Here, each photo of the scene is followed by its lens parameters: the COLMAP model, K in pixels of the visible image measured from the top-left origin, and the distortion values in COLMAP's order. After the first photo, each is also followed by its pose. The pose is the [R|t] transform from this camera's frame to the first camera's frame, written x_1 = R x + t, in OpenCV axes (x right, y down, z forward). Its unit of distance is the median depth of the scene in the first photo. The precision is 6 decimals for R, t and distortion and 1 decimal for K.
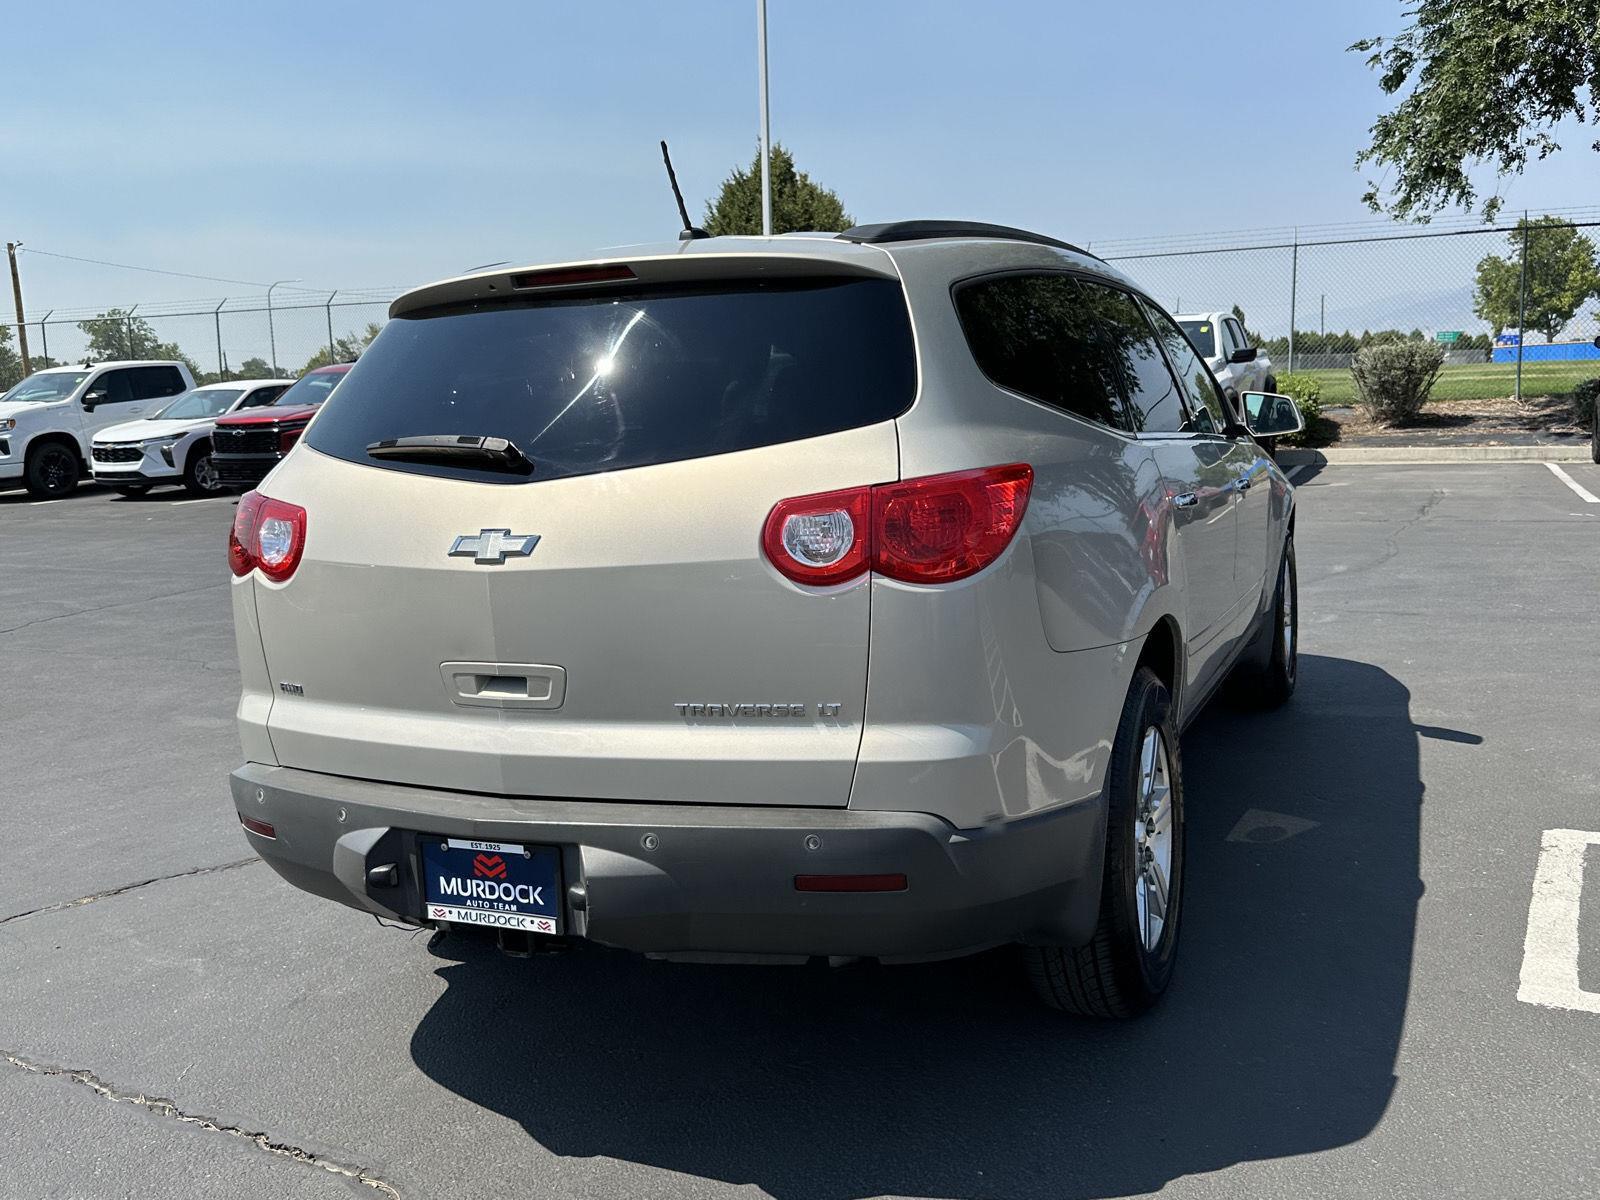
lens RADIAL K [[1395.1, 0, 814.3], [0, 1395.1, 589.3], [0, 0, 1]] dist [0.116195, -0.205413]
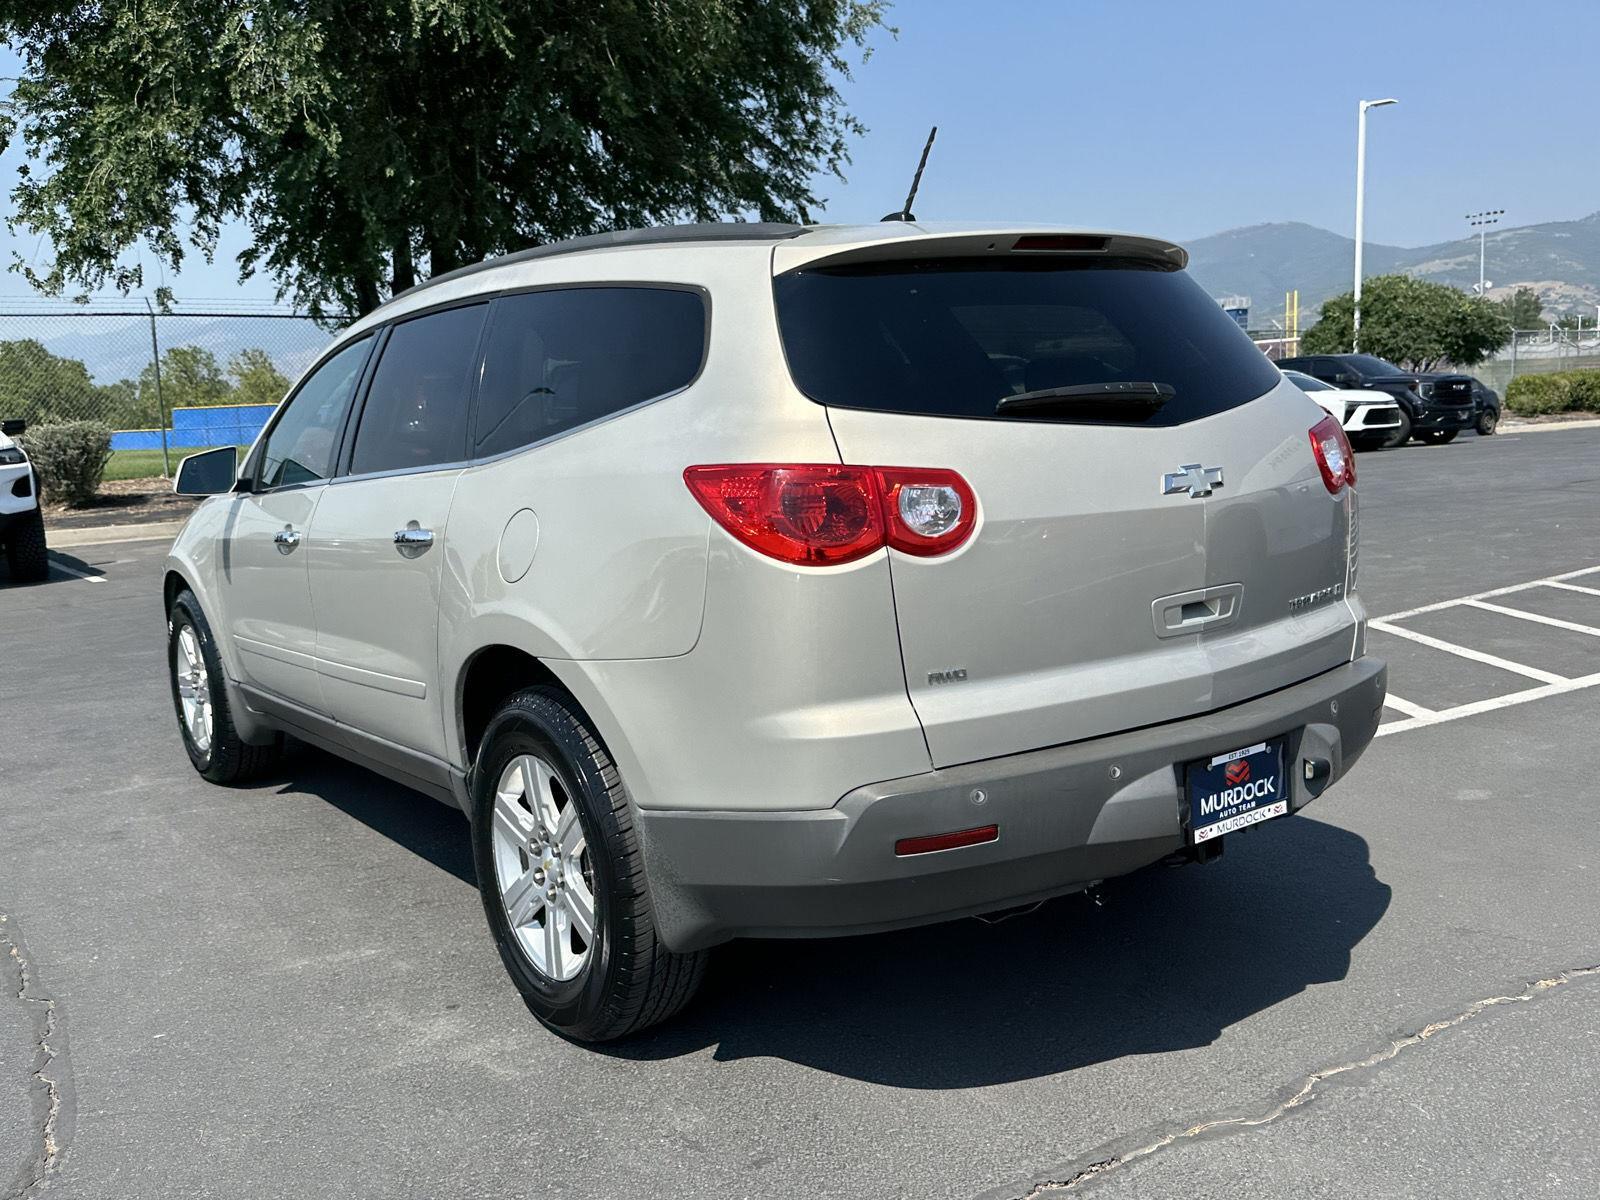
lens RADIAL K [[1395.1, 0, 792.9], [0, 1395.1, 597.5], [0, 0, 1]] dist [0.116195, -0.205413]
pose [[0.506916, -0.099540, 0.856229, -1.161933], [0.154187, 0.987761, 0.023548, -0.013464], [-0.848094, 0.120083, 0.516059, 0.626410]]
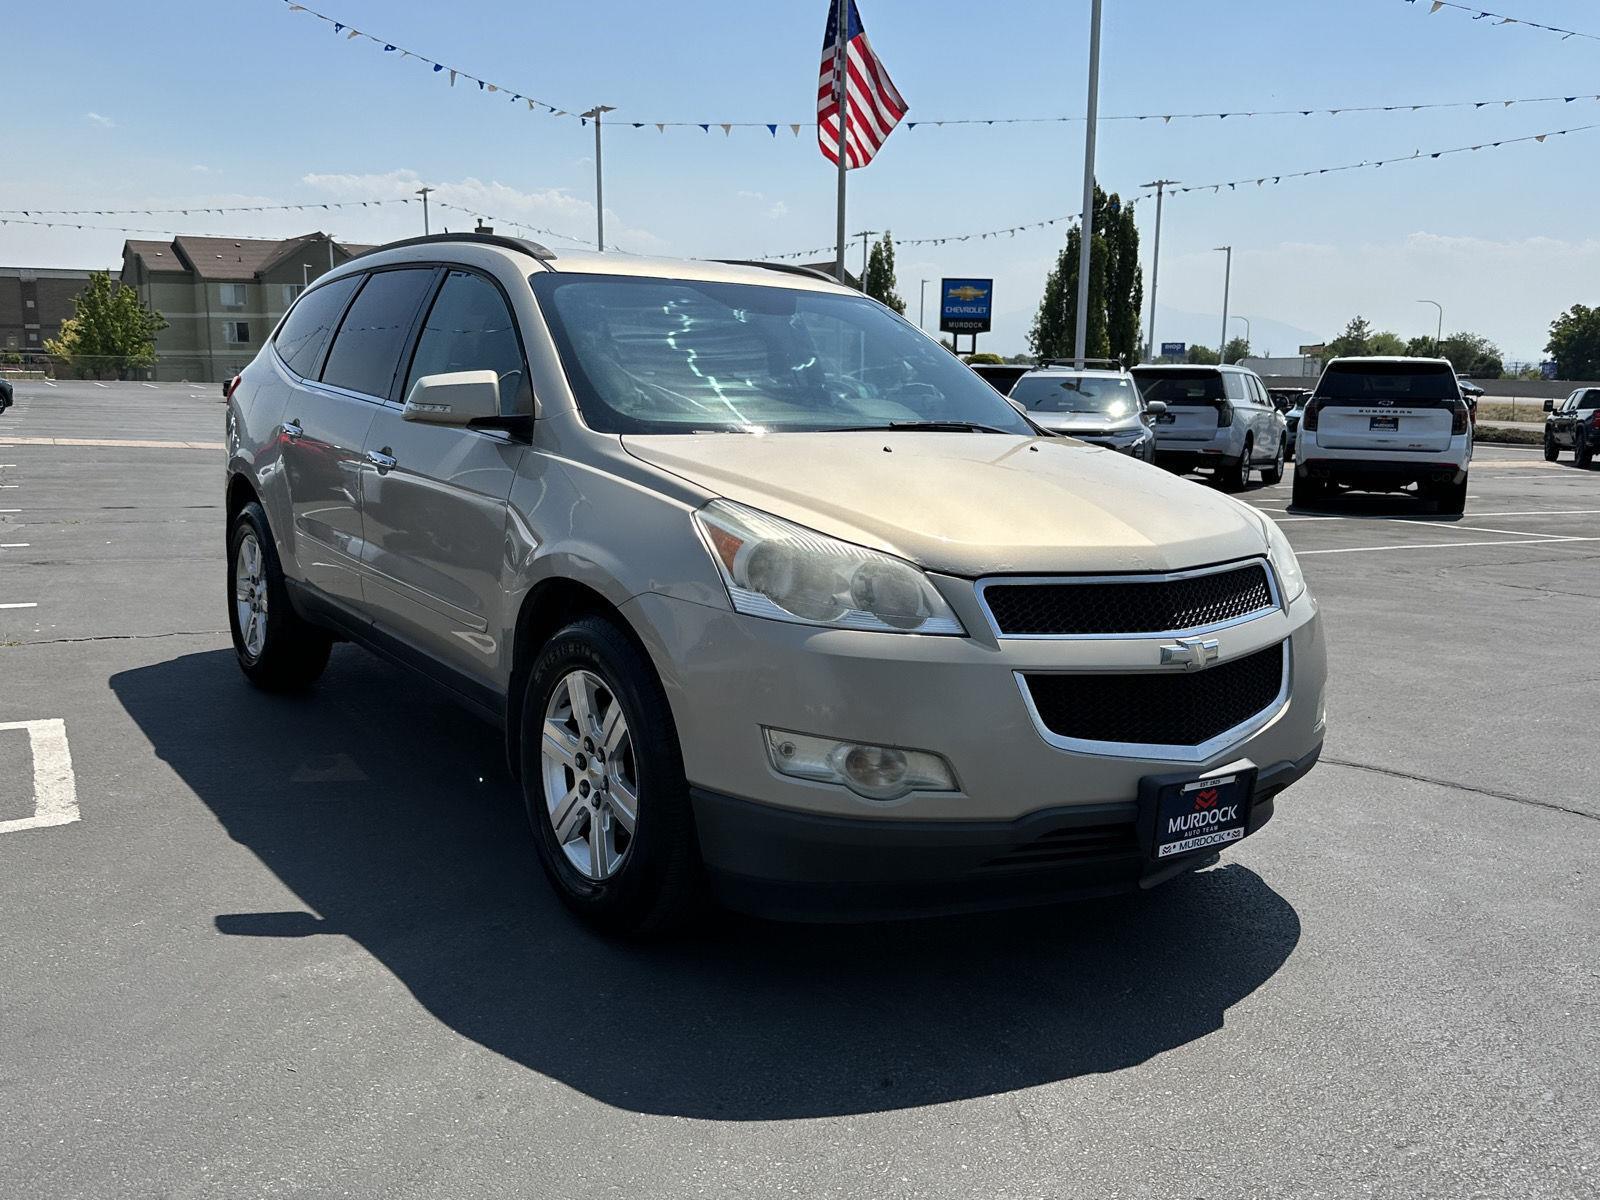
lens RADIAL K [[1395.1, 0, 789.6], [0, 1395.1, 609.6], [0, 0, 1]] dist [0.116195, -0.205413]
pose [[-0.529984, 0.168593, -0.831080, 1.535070], [-0.124437, 0.953967, 0.272876, -0.430516], [0.838828, 0.248038, -0.484608, 2.720627]]
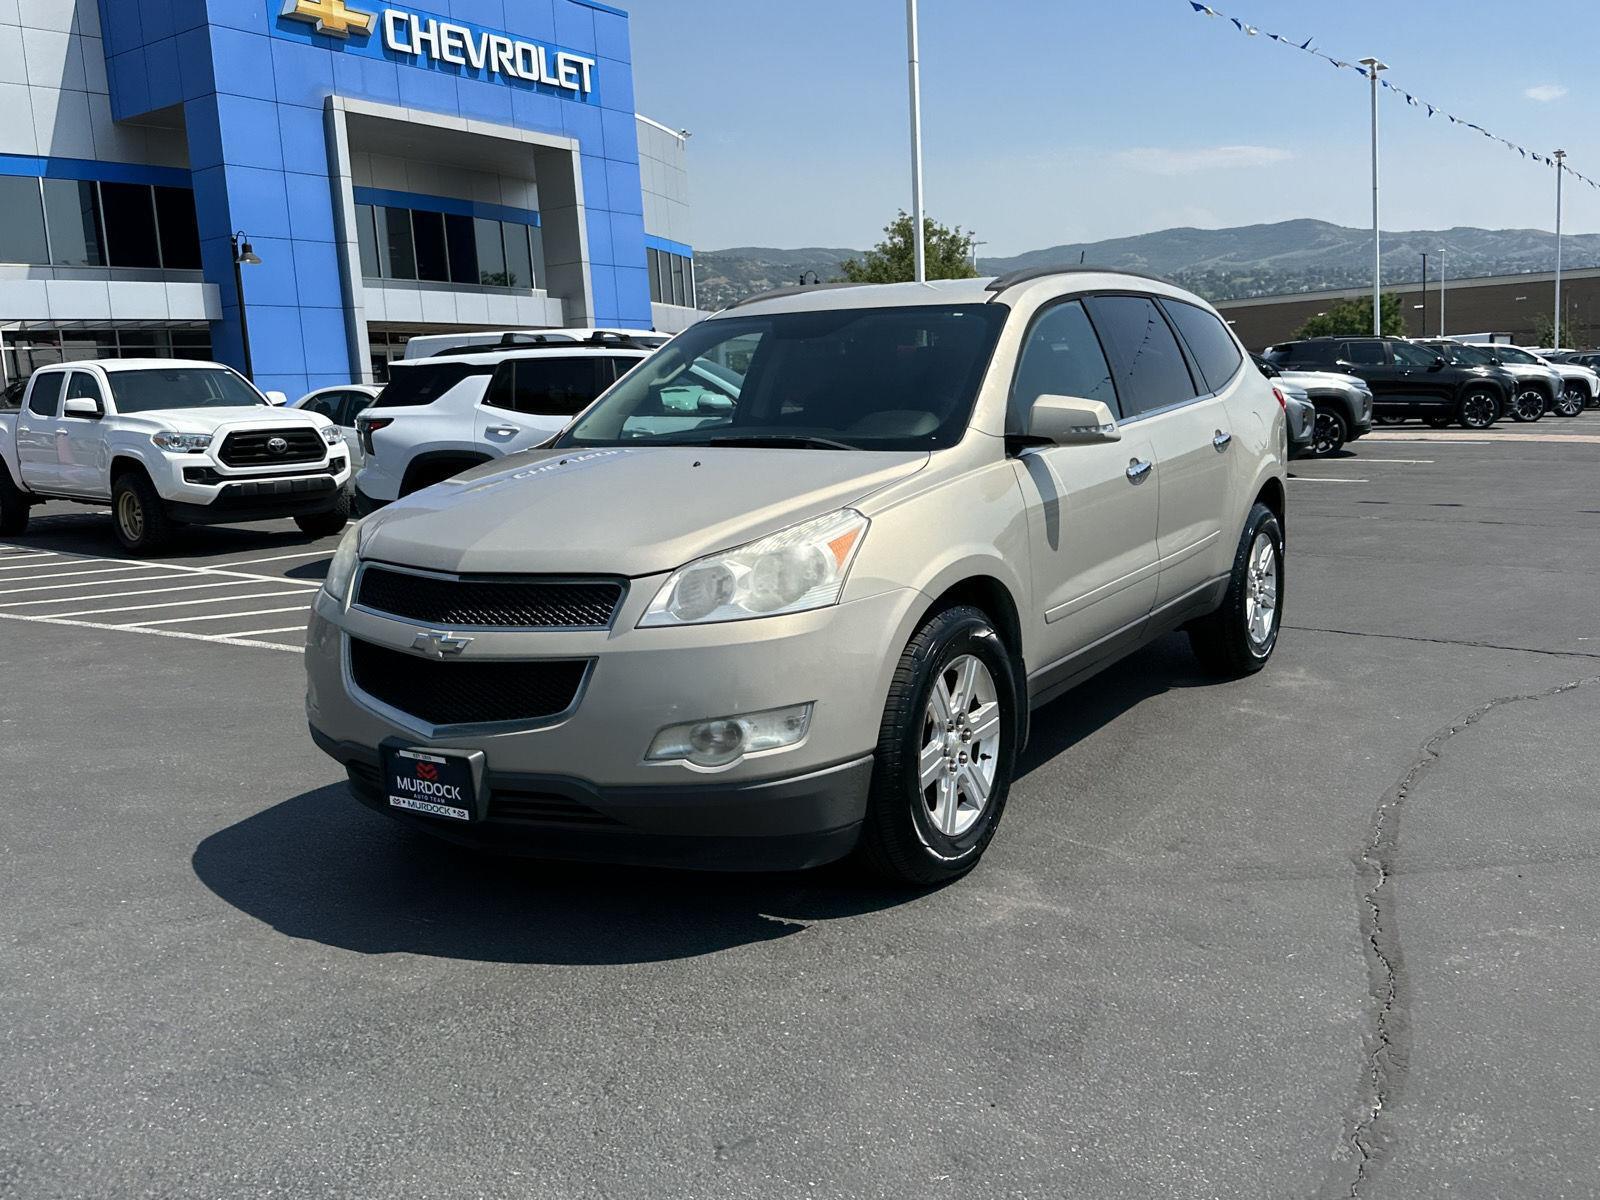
lens RADIAL K [[1395.1, 0, 800.9], [0, 1395.1, 591.0], [0, 0, 1]] dist [0.116195, -0.205413]
pose [[-0.982950, 0.054100, 0.175734, -0.025041], [0.102698, 0.954301, 0.280647, -0.503807], [-0.152520, 0.293909, -0.943586, 3.561610]]
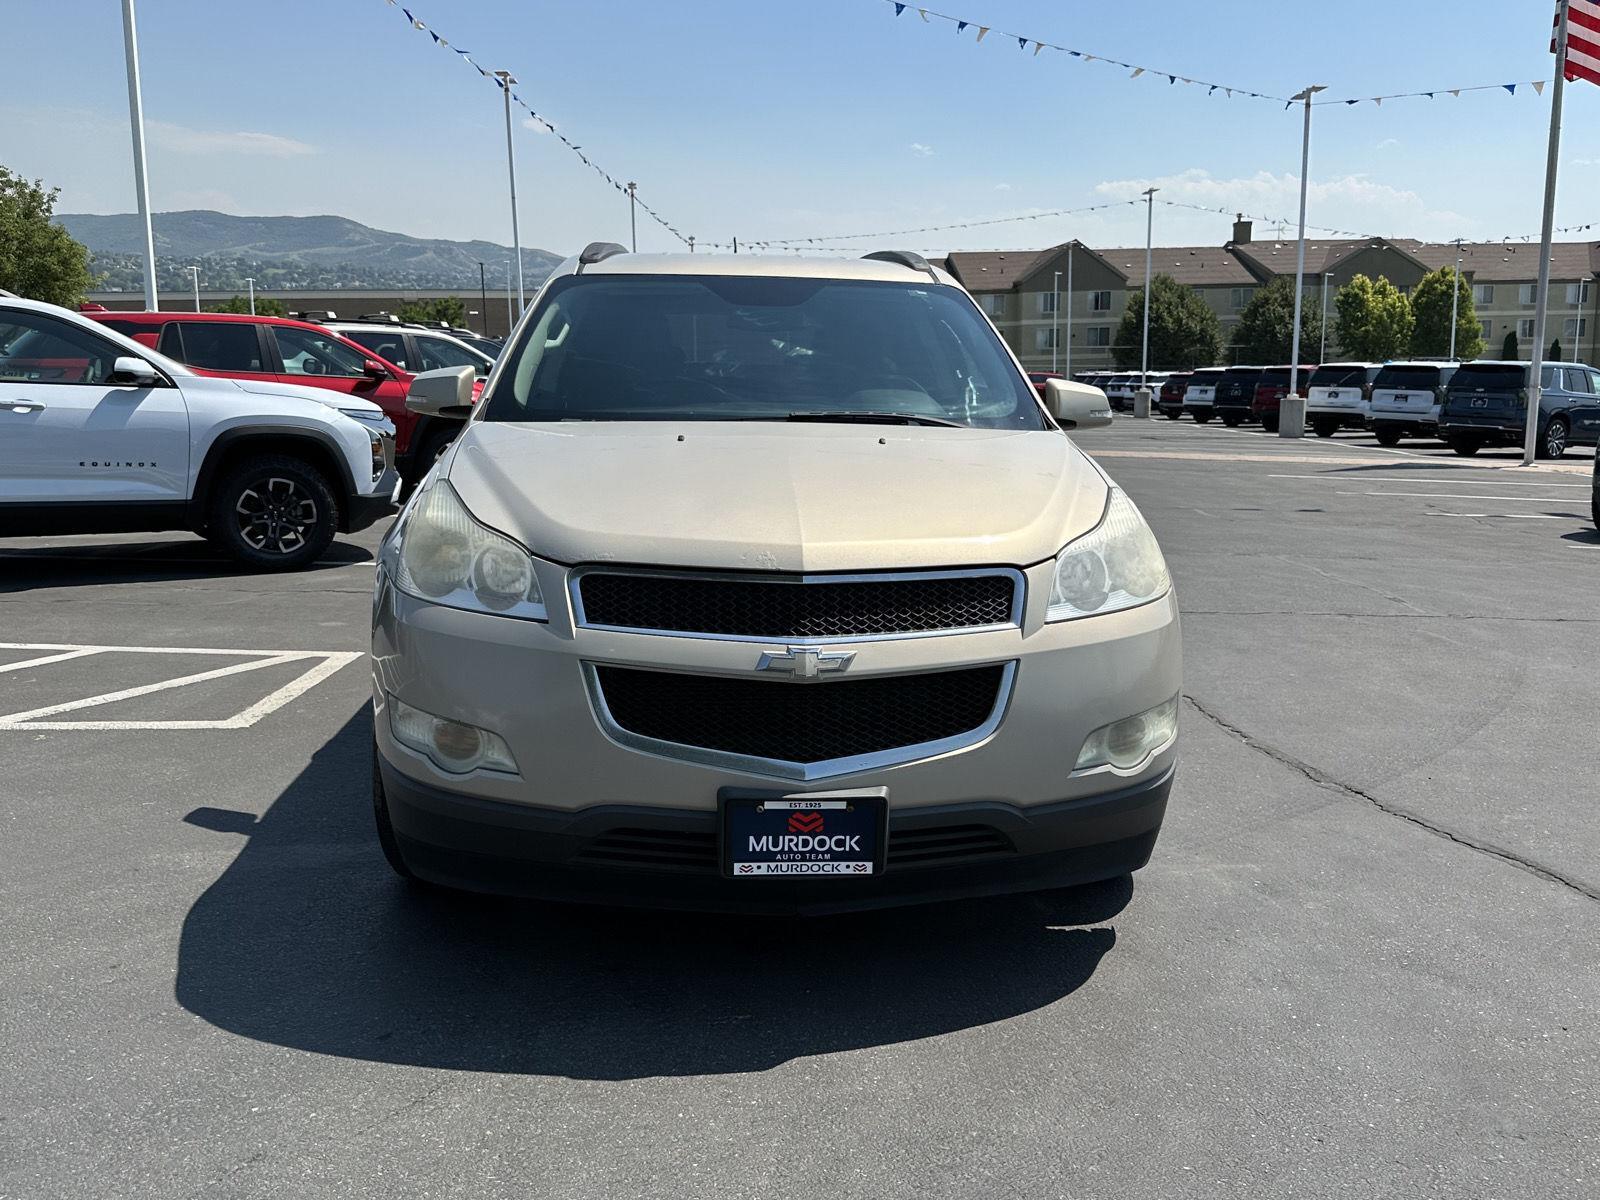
lens RADIAL K [[1395.1, 0, 794.5], [0, 1395.1, 598.9], [0, 0, 1]] dist [0.116195, -0.205413]
pose [[-0.885031, 0.110299, -0.452276, 0.941472], [-0.040059, 0.949879, 0.310041, -0.489832], [0.463805, 0.292514, -0.836254, 3.262161]]
